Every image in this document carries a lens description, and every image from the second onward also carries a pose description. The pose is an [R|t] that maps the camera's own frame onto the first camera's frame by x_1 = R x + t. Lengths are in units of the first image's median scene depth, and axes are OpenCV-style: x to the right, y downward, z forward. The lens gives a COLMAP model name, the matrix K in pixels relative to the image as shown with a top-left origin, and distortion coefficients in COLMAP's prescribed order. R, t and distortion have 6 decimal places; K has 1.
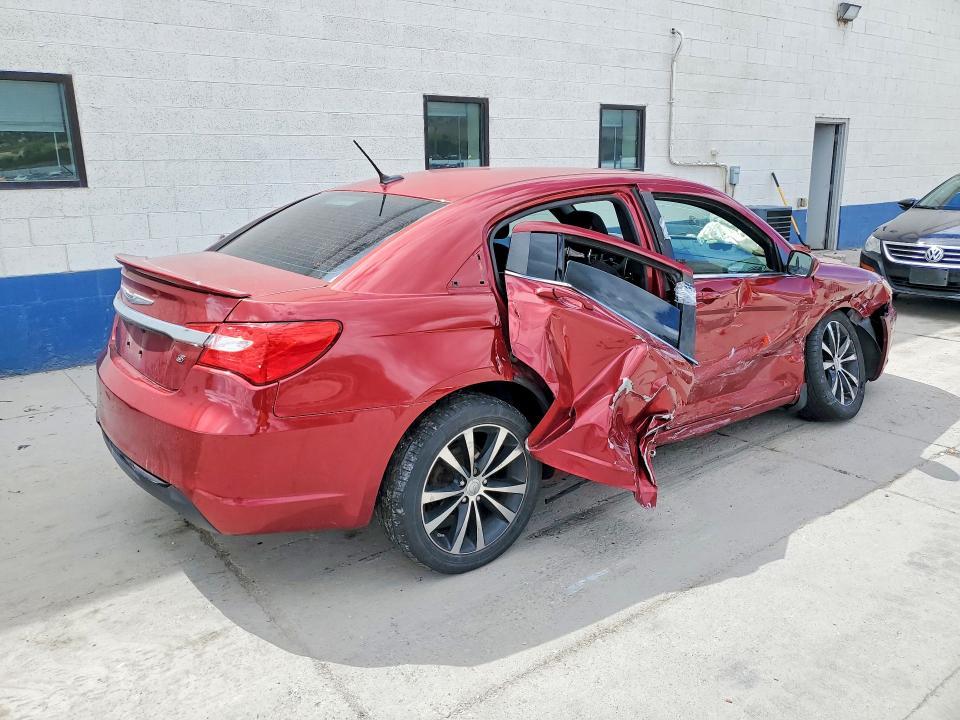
lens RADIAL K [[769.8, 0, 480.0], [0, 769.8, 360.0], [0, 0, 1]] dist [0.014834, 0.015029]
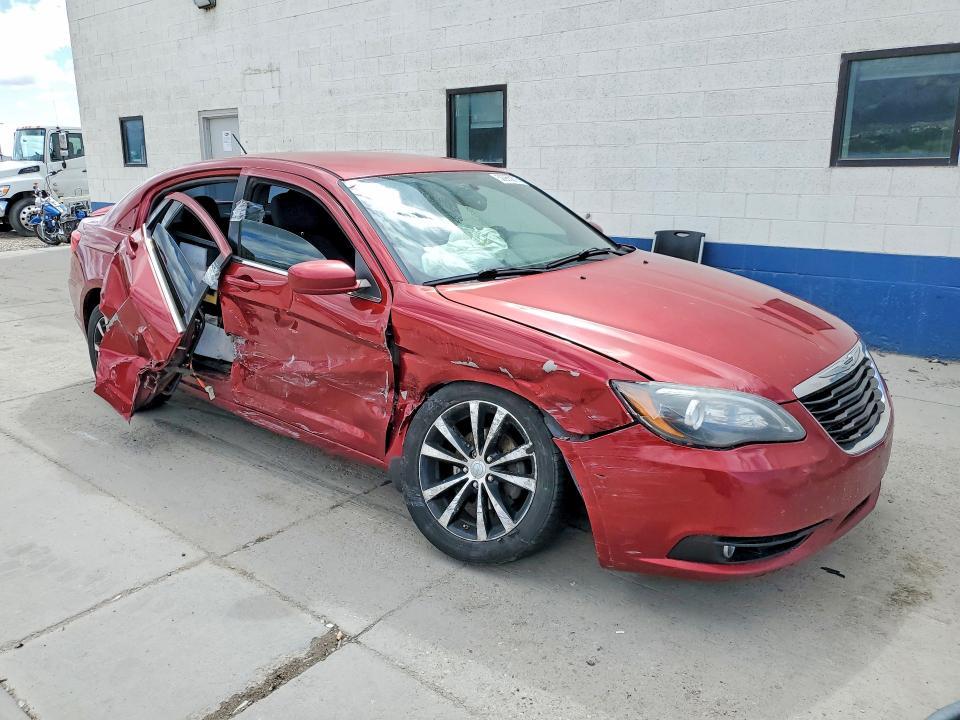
lens RADIAL K [[790.6, 0, 480.0], [0, 790.6, 360.0], [0, 0, 1]] dist [0.009756, 0.015442]
pose [[0.182780, 0.250690, -0.950656, 0.946189], [-0.238330, 0.949402, 0.204536, -0.189917], [0.953829, 0.189185, 0.233278, 0.758573]]
